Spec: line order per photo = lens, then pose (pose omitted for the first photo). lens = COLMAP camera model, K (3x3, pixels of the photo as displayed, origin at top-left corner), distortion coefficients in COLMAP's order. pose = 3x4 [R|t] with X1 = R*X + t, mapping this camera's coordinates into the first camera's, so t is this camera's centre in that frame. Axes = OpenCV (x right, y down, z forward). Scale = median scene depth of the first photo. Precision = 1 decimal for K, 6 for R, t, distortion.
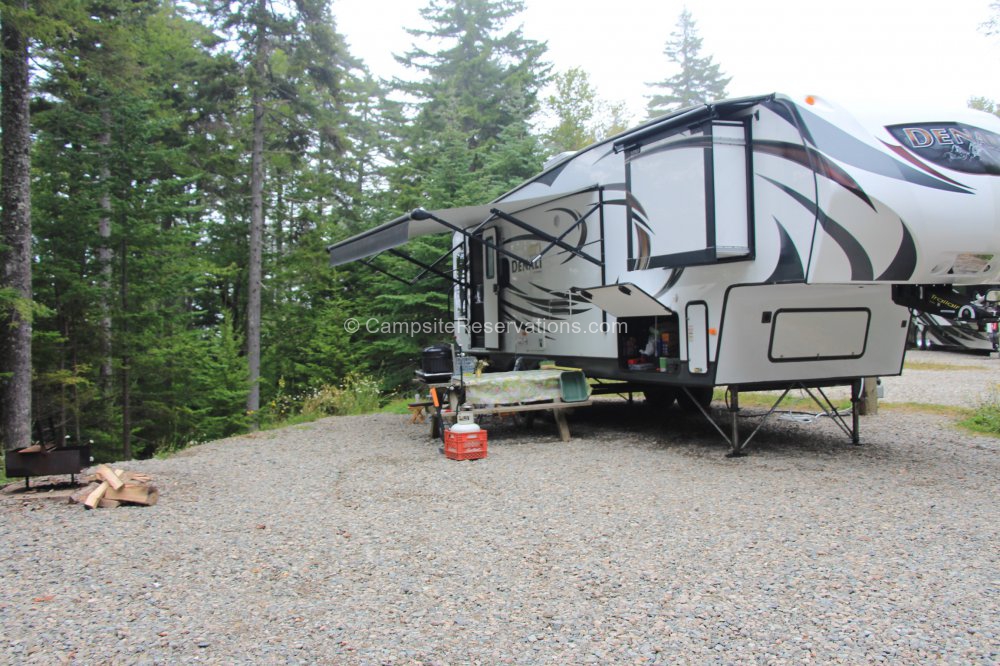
lens RADIAL K [[922.1, 0, 500.0], [0, 922.1, 333.0], [0, 0, 1]] dist [-0.151831, 0.168649]
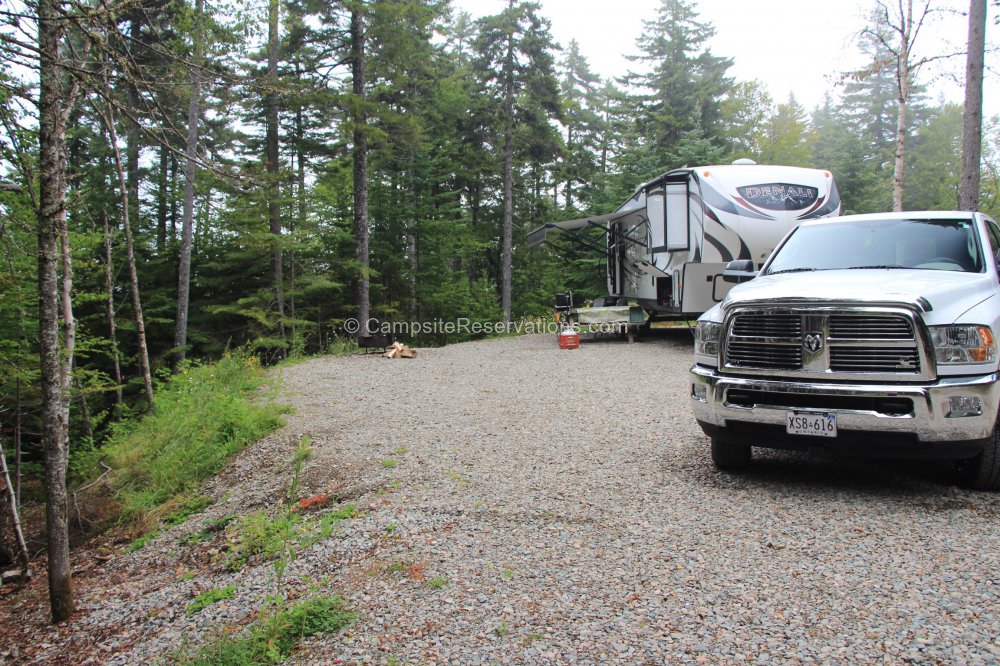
lens RADIAL K [[922.1, 0, 500.0], [0, 922.1, 333.0], [0, 0, 1]] dist [-0.151831, 0.168649]
pose [[0.941430, 0.020601, -0.336579, 0.397917], [-0.001525, 0.998382, 0.056841, -0.008799], [0.337205, -0.052998, 0.939938, -0.745023]]
